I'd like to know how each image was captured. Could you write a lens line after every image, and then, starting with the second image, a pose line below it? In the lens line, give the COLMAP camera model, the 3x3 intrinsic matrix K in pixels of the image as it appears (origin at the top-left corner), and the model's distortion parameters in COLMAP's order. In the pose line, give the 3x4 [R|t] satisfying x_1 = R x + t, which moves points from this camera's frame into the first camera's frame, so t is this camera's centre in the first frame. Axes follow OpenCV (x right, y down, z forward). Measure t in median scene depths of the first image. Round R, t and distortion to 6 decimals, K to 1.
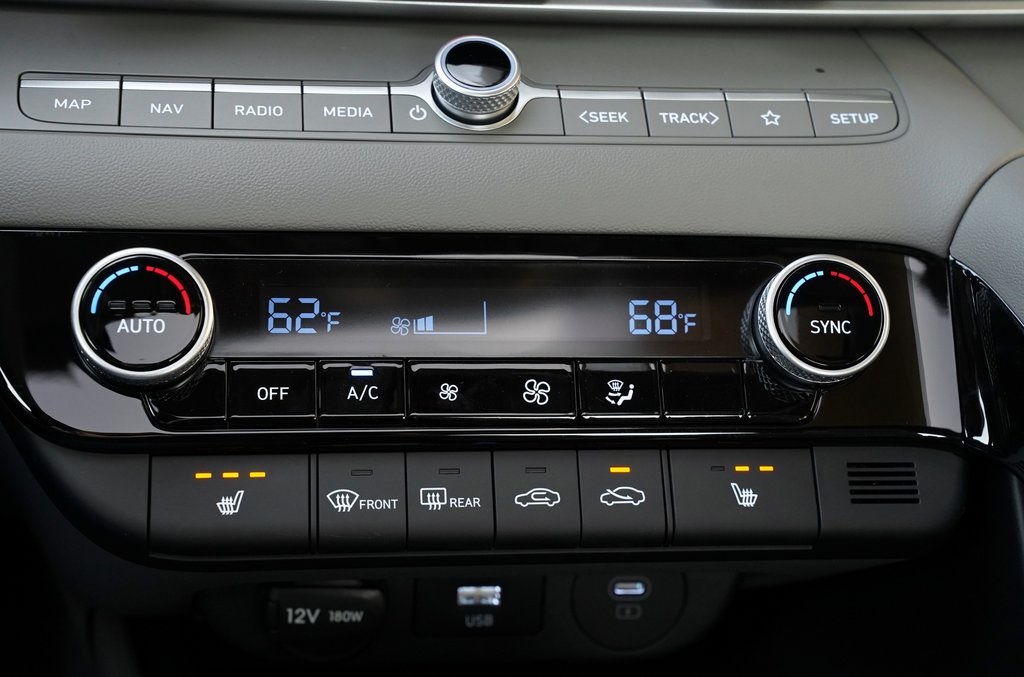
lens RADIAL K [[1658.3, 0, 512.0], [0, 1658.3, 338.5], [0, 0, 1]] dist [0.166816, 0.035689]
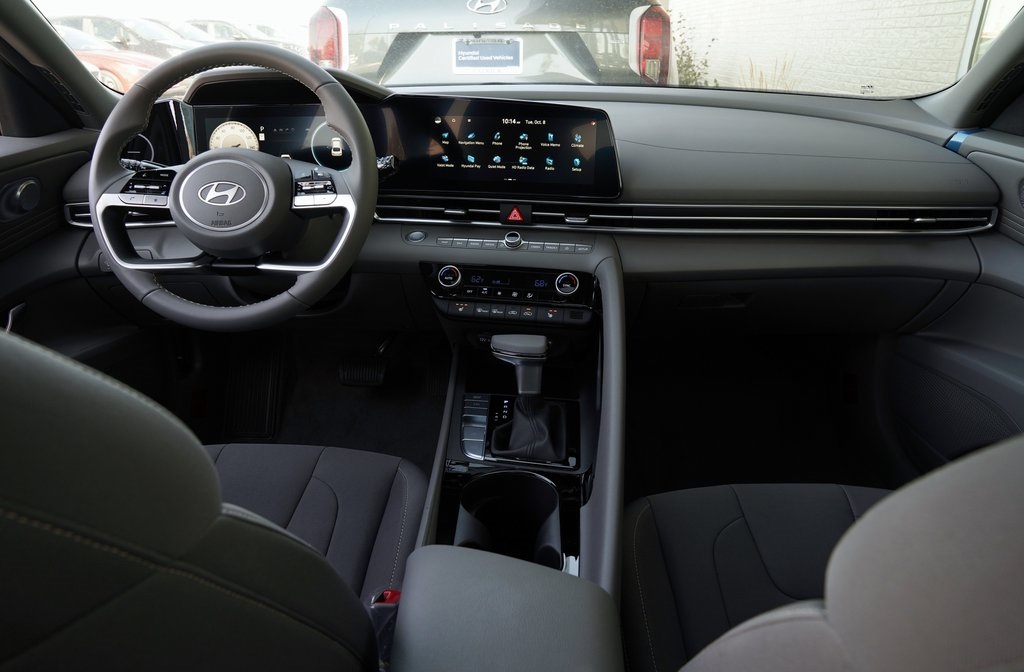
lens RADIAL K [[725.1, 0, 512.0], [0, 725.1, 336.0], [0, 0, 1]] dist [-0.128628, 0.093971]
pose [[0.949196, 0.067236, -0.307419, 0.757325], [-0.076970, 0.996840, -0.019635, 0.218066], [0.305127, 0.042299, 0.951372, -1.312109]]
